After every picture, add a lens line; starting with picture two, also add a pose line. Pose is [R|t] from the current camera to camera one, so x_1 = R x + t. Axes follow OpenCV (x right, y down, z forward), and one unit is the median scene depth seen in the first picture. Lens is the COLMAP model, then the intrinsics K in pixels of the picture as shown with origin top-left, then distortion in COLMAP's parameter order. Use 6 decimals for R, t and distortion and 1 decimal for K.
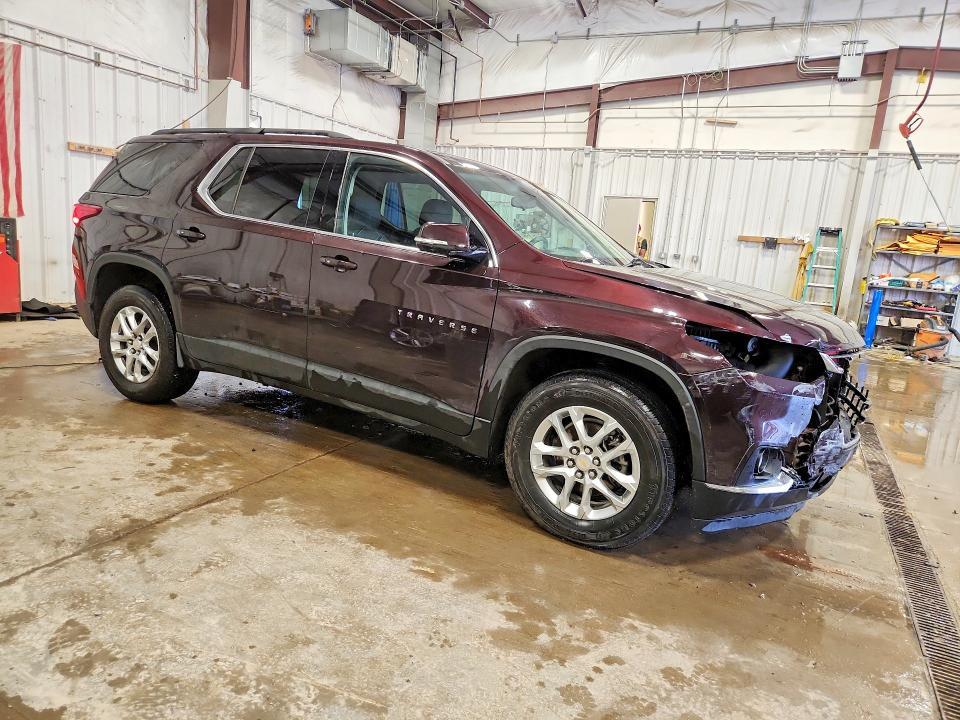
lens RADIAL K [[644.2, 0, 485.5], [0, 644.2, 360.2], [0, 0, 1]] dist [0.039791, -0.027223]
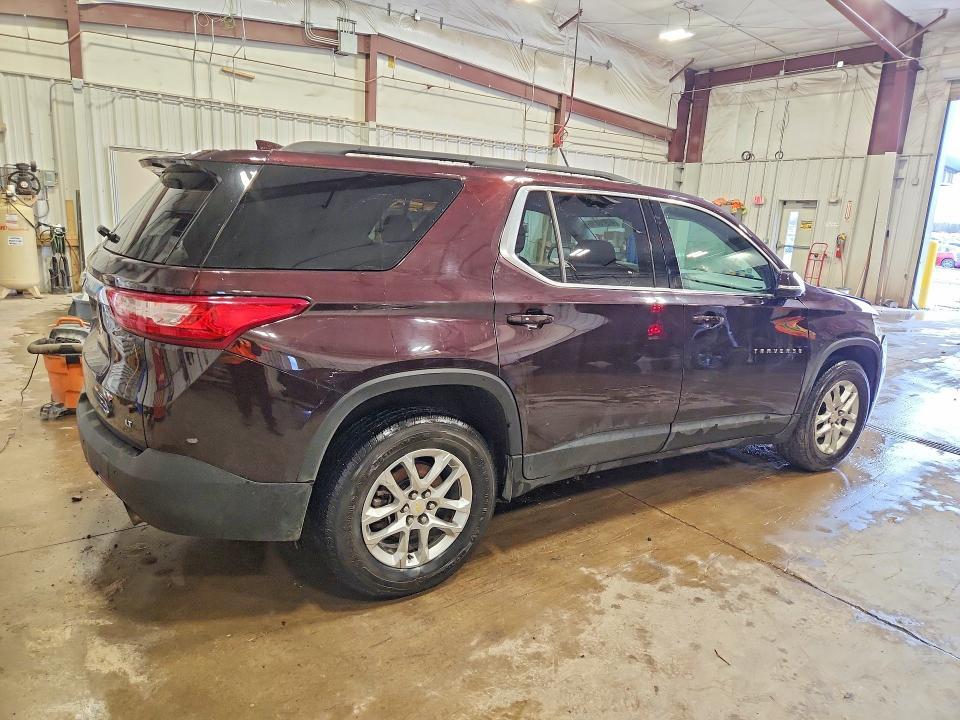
lens RADIAL K [[644.2, 0, 475.5], [0, 644.2, 364.6], [0, 0, 1]] dist [0.039791, -0.027223]
pose [[0.464987, -0.259865, 0.846320, -0.416875], [0.153813, 0.965125, 0.211837, -0.115357], [-0.871854, 0.031673, 0.488741, 0.271740]]
